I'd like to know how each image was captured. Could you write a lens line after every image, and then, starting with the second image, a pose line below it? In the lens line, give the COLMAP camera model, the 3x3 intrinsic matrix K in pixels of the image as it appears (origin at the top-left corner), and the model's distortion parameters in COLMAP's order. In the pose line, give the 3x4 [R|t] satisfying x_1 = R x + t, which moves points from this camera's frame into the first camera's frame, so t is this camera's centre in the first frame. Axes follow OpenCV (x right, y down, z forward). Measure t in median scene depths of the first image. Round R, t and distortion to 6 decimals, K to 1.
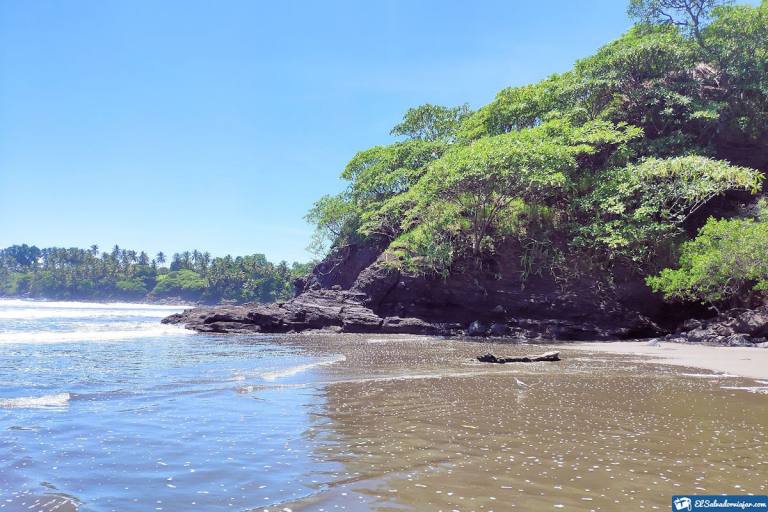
lens RADIAL K [[647.3, 0, 384.0], [0, 647.3, 256.0], [0, 0, 1]] dist [0.009094, 0.004773]
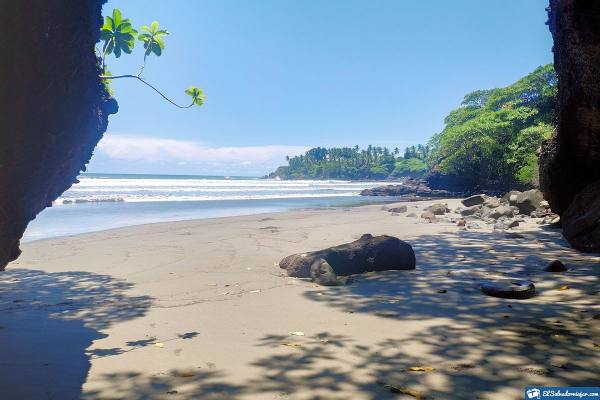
lens RADIAL K [[505.7, 0, 300.0], [0, 505.7, 200.0], [0, 0, 1]] dist [0.009094, 0.004773]
pose [[0.853320, 0.000448, -0.521387, 0.084704], [0.059689, 0.993341, 0.098544, -0.014139], [0.517960, -0.115210, 0.847611, -0.145087]]
